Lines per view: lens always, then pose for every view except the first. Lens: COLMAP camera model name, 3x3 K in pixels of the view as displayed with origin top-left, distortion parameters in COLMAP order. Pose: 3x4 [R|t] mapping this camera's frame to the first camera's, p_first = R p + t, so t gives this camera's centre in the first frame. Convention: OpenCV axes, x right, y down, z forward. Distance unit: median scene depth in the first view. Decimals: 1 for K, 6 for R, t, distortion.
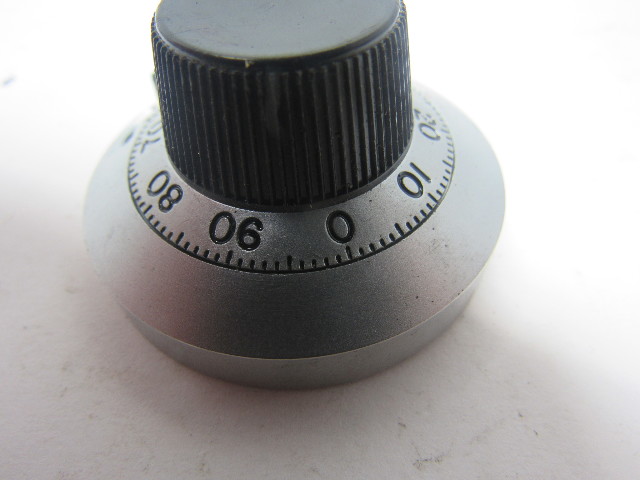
lens RADIAL K [[458.7, 0, 322.8], [0, 458.7, 239.1], [0, 0, 1]] dist [-0.016129, -0.015248]
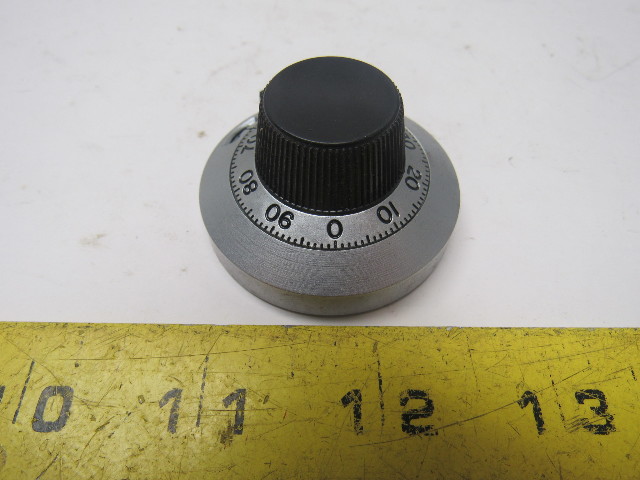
lens RADIAL K [[458.7, 0, 318.4], [0, 458.7, 240.2], [0, 0, 1]] dist [-0.016129, -0.015248]
pose [[0.954669, 0.262498, -0.140360, 0.219994], [-0.250435, 0.963167, 0.097941, -0.132555], [0.160899, -0.058350, 0.985244, -0.714559]]
